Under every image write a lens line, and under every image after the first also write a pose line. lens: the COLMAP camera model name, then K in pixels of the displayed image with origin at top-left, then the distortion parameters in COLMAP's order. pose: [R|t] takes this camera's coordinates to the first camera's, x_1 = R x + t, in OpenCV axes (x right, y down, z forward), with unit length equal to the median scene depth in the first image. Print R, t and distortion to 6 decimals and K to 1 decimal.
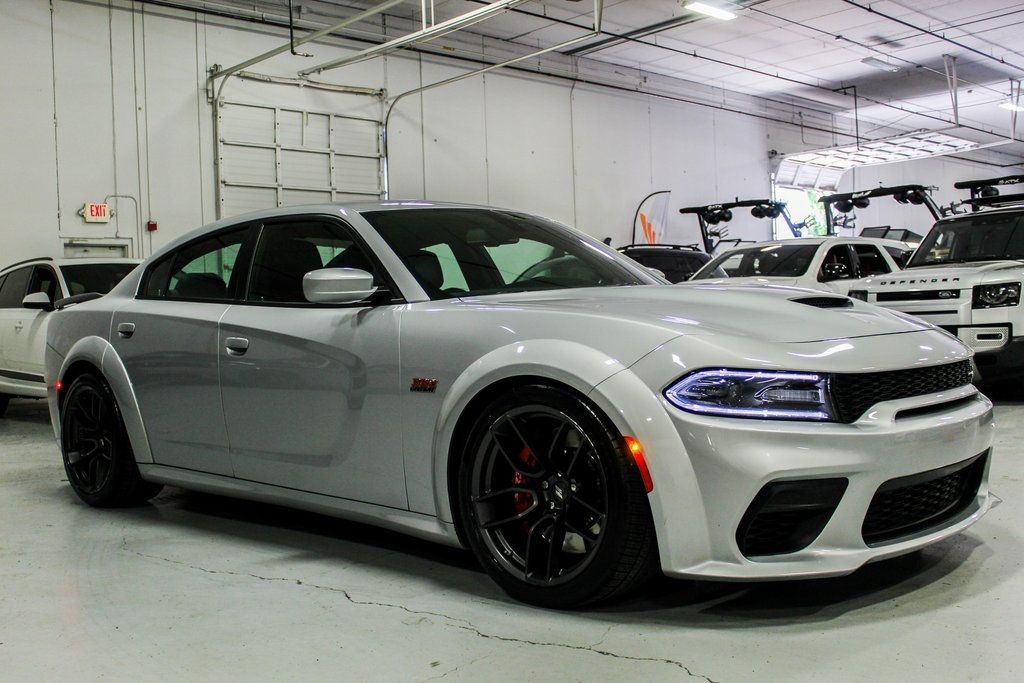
lens RADIAL K [[1012.5, 0, 512.0], [0, 1012.5, 341.5], [0, 0, 1]] dist [-0.014196, -0.017586]
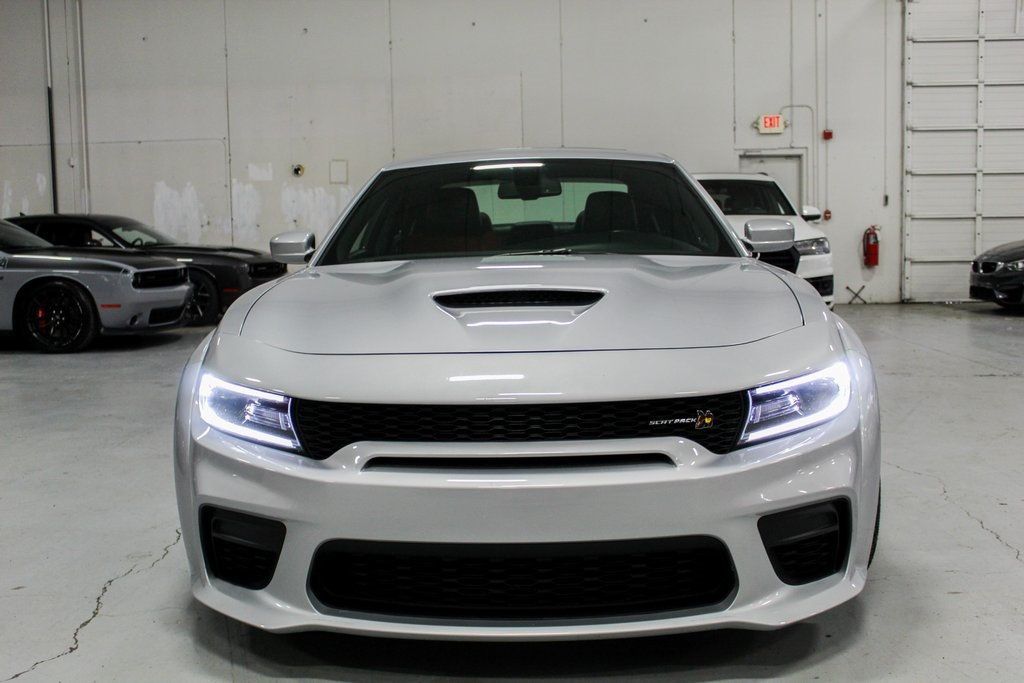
lens RADIAL K [[1014.5, 0, 512.0], [0, 1014.5, 341.5], [0, 0, 1]] dist [-0.069858, 0.009327]
pose [[0.679252, 0.105920, -0.726221, 0.177906], [-0.029652, 0.992683, 0.117049, -0.019844], [0.733305, -0.057972, 0.677423, 0.098991]]
